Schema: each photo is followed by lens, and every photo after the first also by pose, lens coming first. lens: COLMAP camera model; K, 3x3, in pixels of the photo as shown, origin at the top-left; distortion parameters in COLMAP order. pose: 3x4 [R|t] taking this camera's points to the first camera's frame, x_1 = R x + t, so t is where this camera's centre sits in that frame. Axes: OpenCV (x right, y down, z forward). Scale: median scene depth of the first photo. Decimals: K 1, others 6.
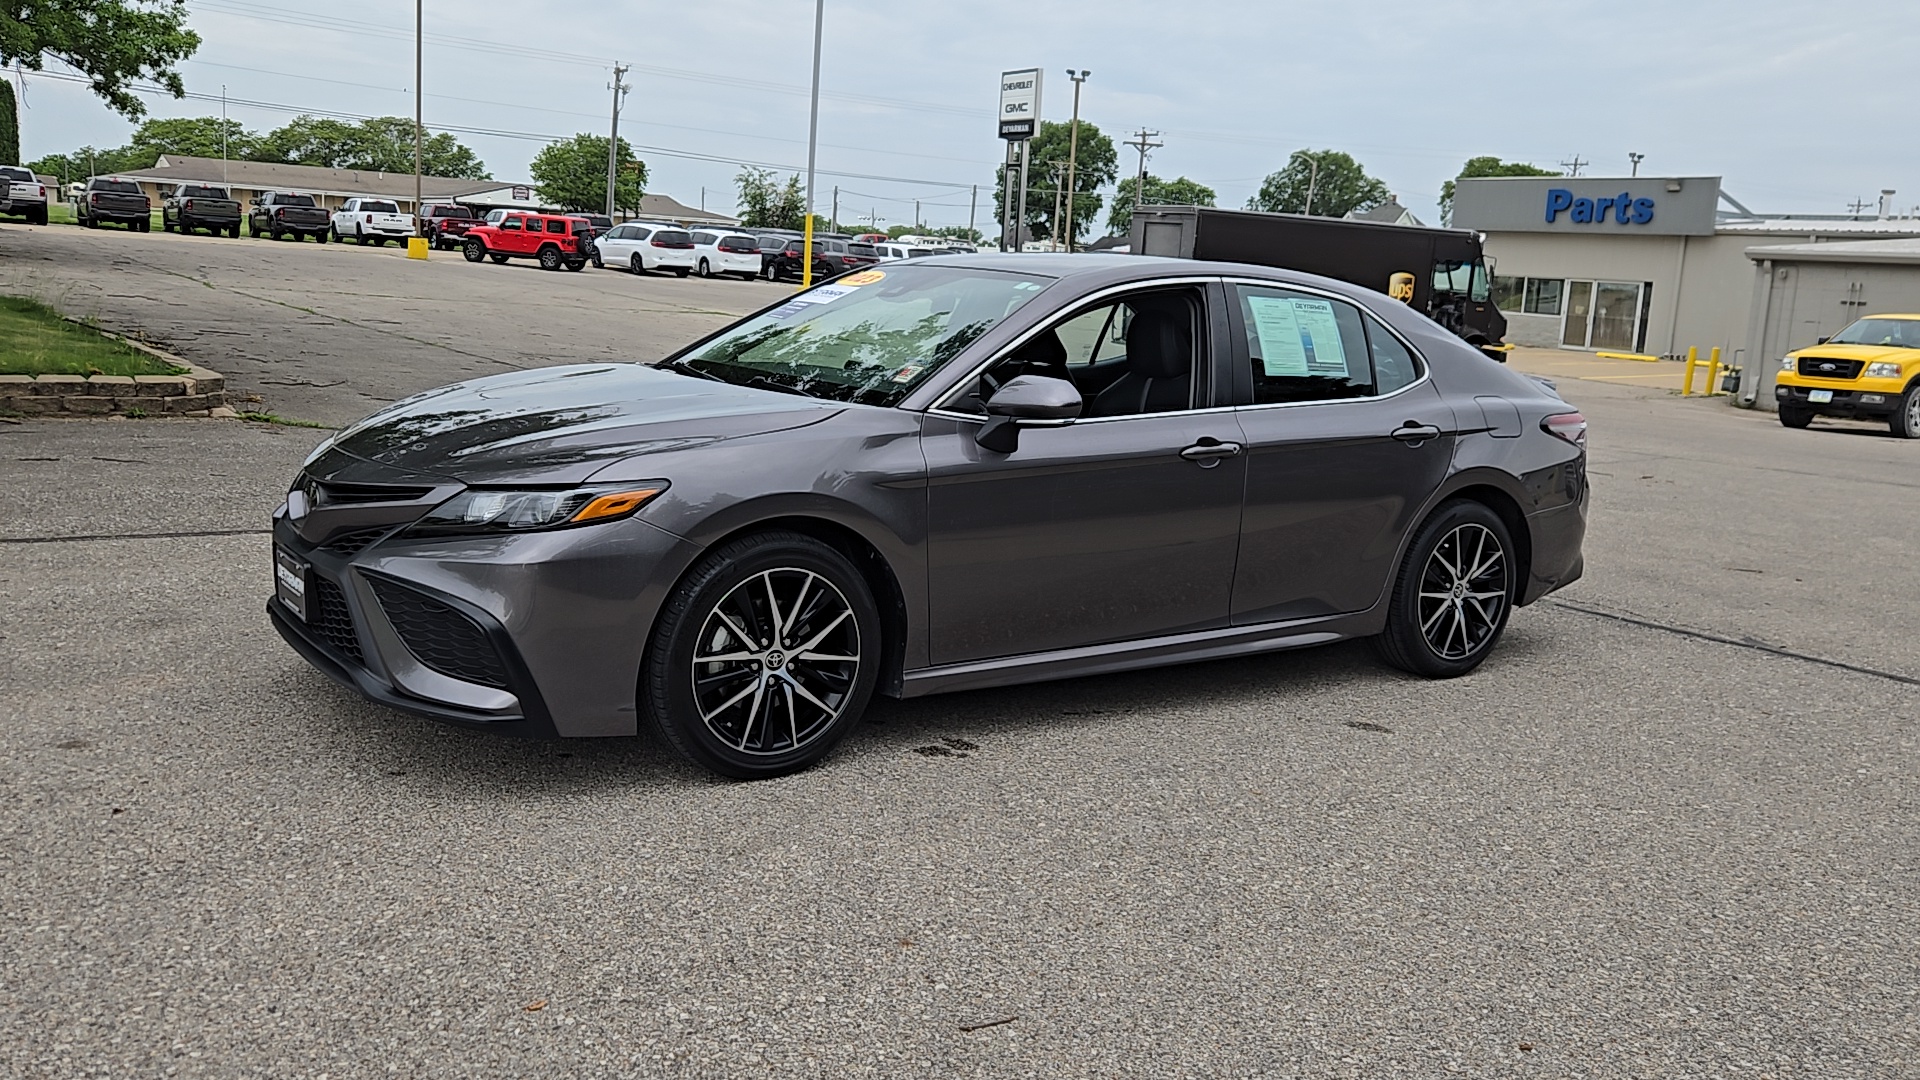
lens RADIAL K [[1596.4, 0, 954.4], [0, 1596.4, 537.0], [0, 0, 1]] dist [0.010679, 0.000901]
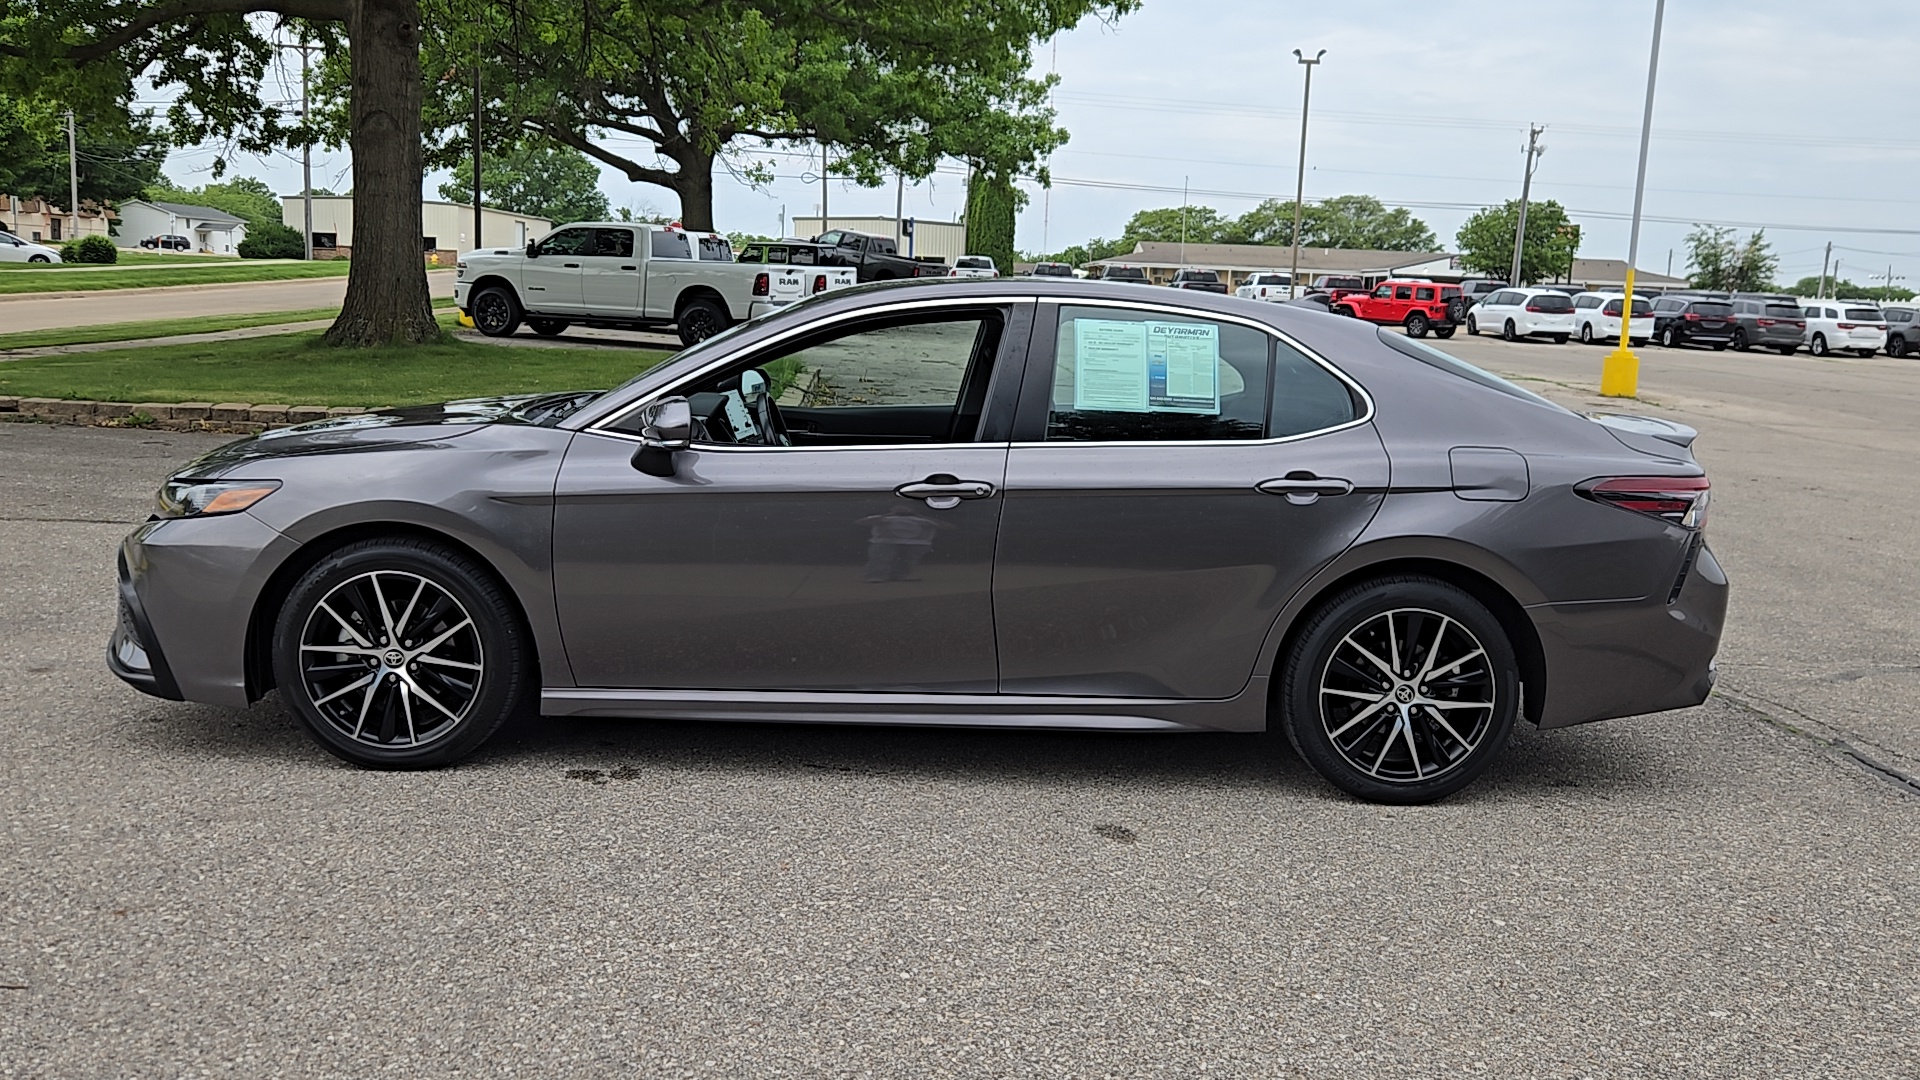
lens RADIAL K [[1596.4, 0, 954.4], [0, 1596.4, 537.0], [0, 0, 1]] dist [0.010679, 0.000901]
pose [[0.833823, 0.057982, -0.548978, 0.446654], [-0.082167, 0.996427, -0.019560, -0.007494], [0.545882, 0.061417, 0.835608, 0.180683]]
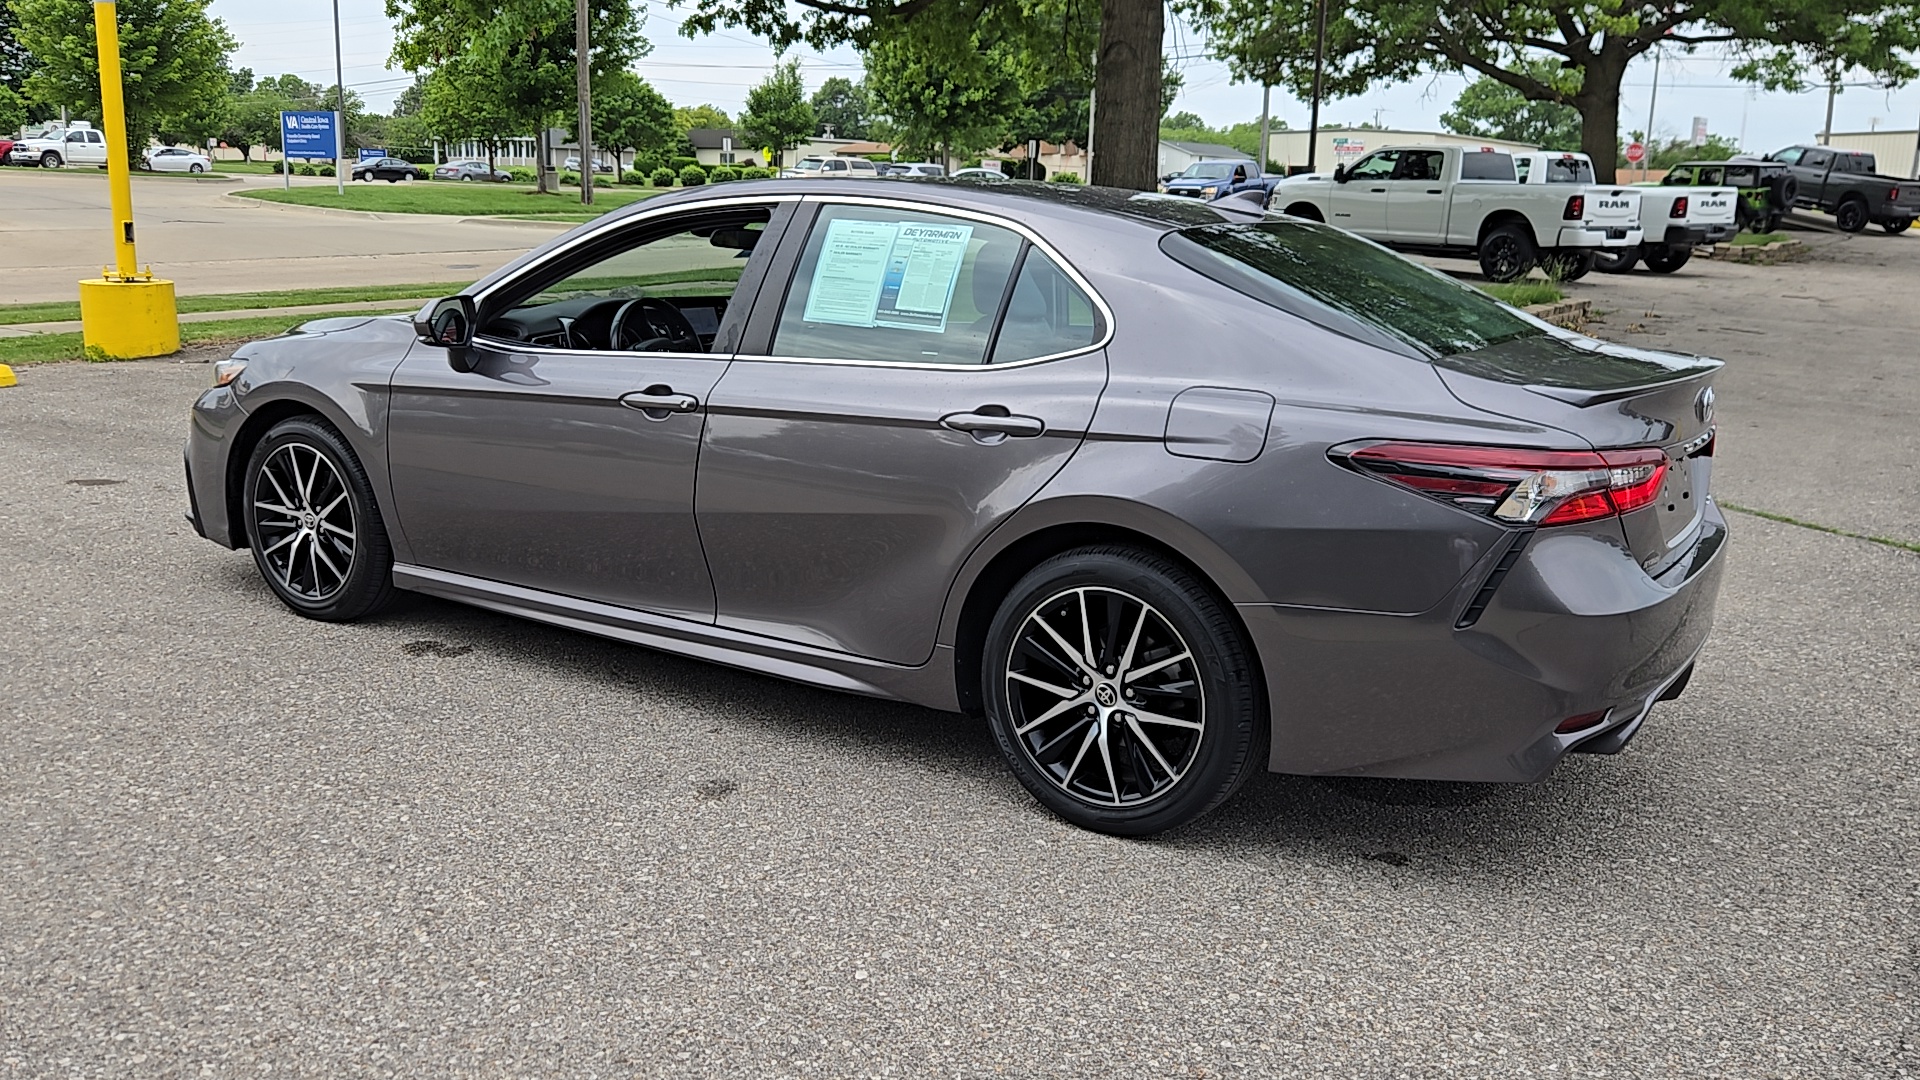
lens RADIAL K [[1596.4, 0, 954.4], [0, 1596.4, 537.0], [0, 0, 1]] dist [0.010679, 0.000901]
pose [[0.374074, 0.150507, -0.915104, 0.681710], [-0.160280, 0.982387, 0.096054, -0.061091], [0.913443, 0.110742, 0.391609, 0.561778]]
